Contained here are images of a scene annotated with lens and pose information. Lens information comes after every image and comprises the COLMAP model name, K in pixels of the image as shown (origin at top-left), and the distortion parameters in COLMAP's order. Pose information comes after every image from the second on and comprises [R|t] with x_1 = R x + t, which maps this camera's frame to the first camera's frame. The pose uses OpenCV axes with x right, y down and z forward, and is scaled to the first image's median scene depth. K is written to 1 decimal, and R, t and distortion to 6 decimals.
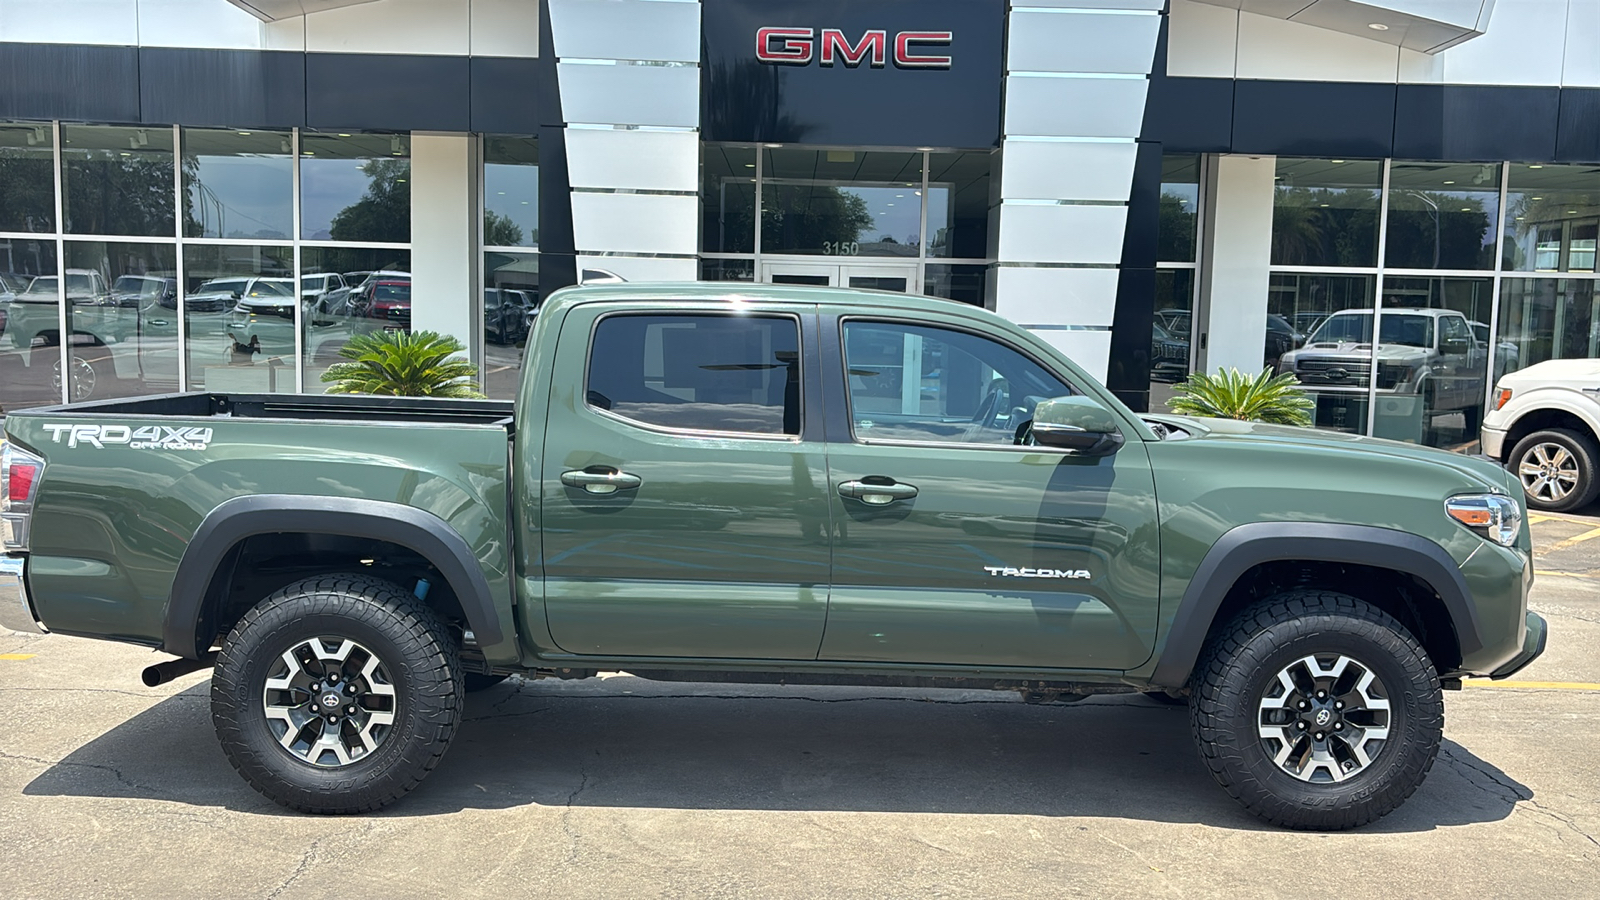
lens RADIAL K [[1451.1, 0, 809.2], [0, 1451.1, 480.3], [0, 0, 1]] dist [0.103850, -0.275595]
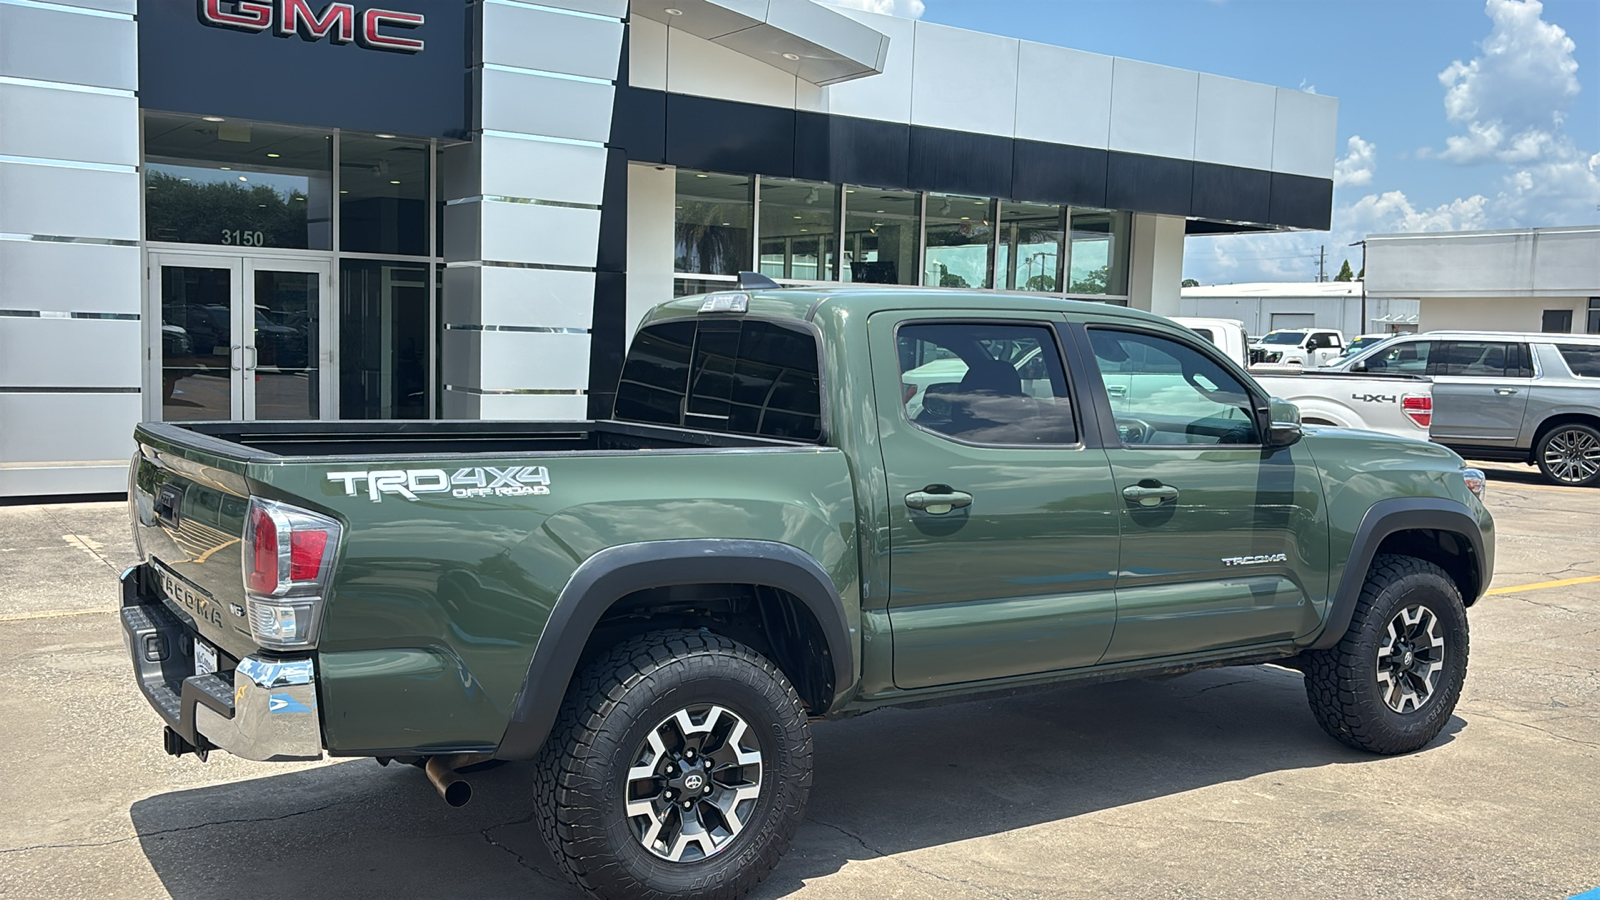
lens RADIAL K [[1477.3, 0, 797.4], [0, 1477.3, 464.6], [0, 0, 1]] dist [0.014263, 0.012419]
pose [[0.832482, -0.050199, 0.551773, -0.735824], [0.056496, 0.998387, 0.005593, -0.033142], [-0.551164, 0.026516, 0.833976, 0.253546]]
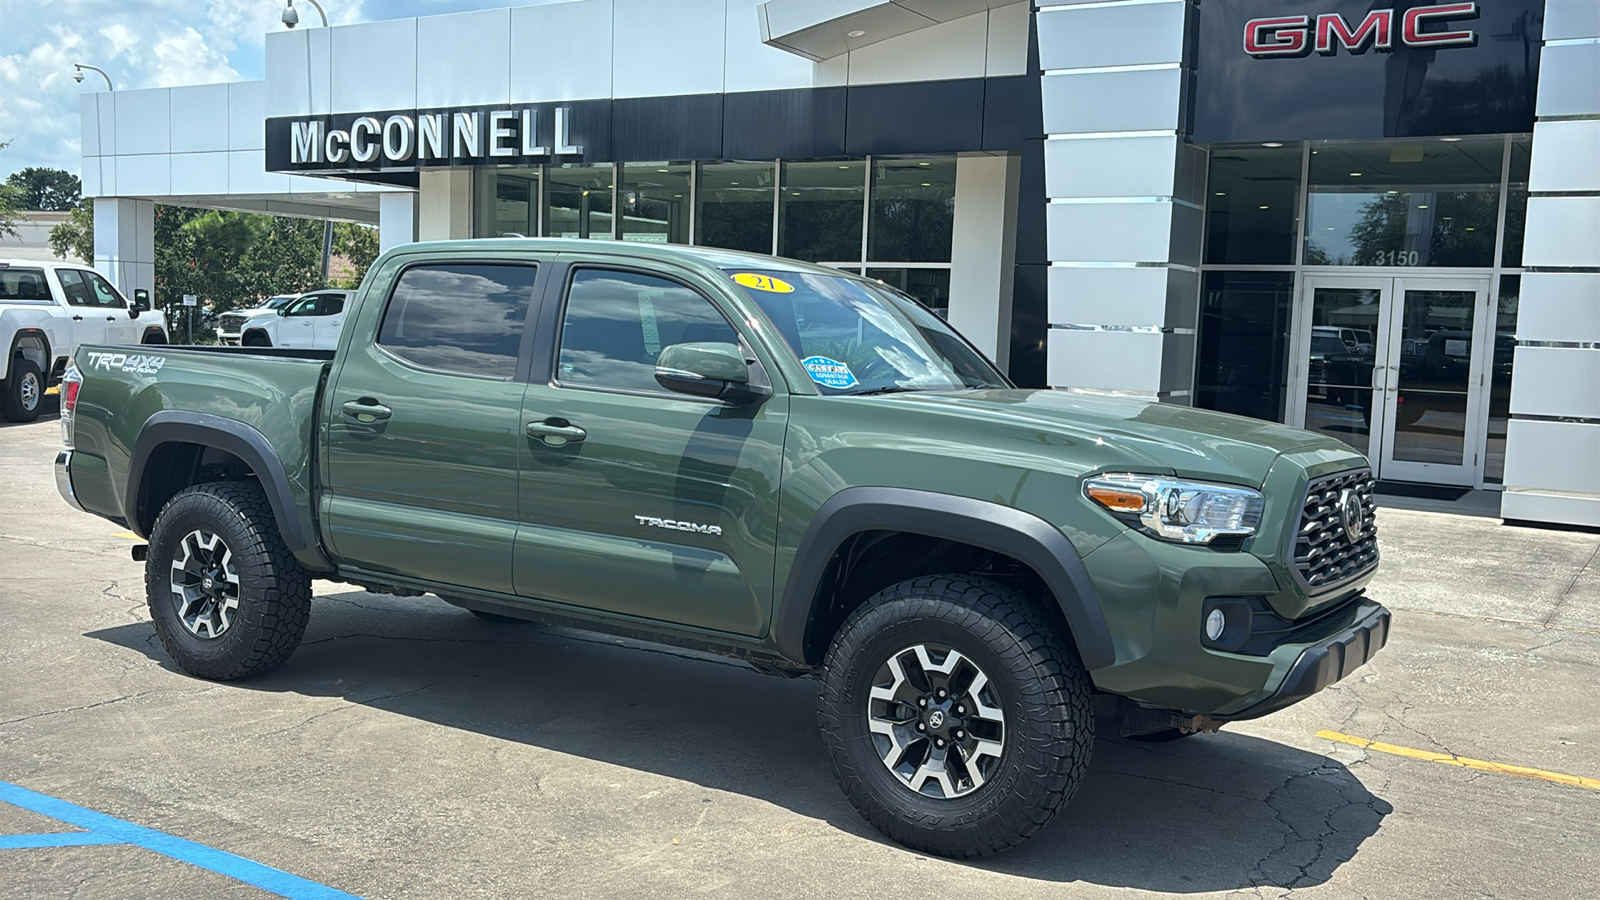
lens RADIAL K [[1465.1, 0, 800.0], [0, 1465.1, 450.0], [0, 0, 1]] dist [0.125284, -0.279565]
pose [[0.844841, 0.054809, -0.532203, 0.736692], [-0.081781, 0.996279, -0.027220, 0.033708], [0.528730, 0.066521, 0.846179, 0.212233]]
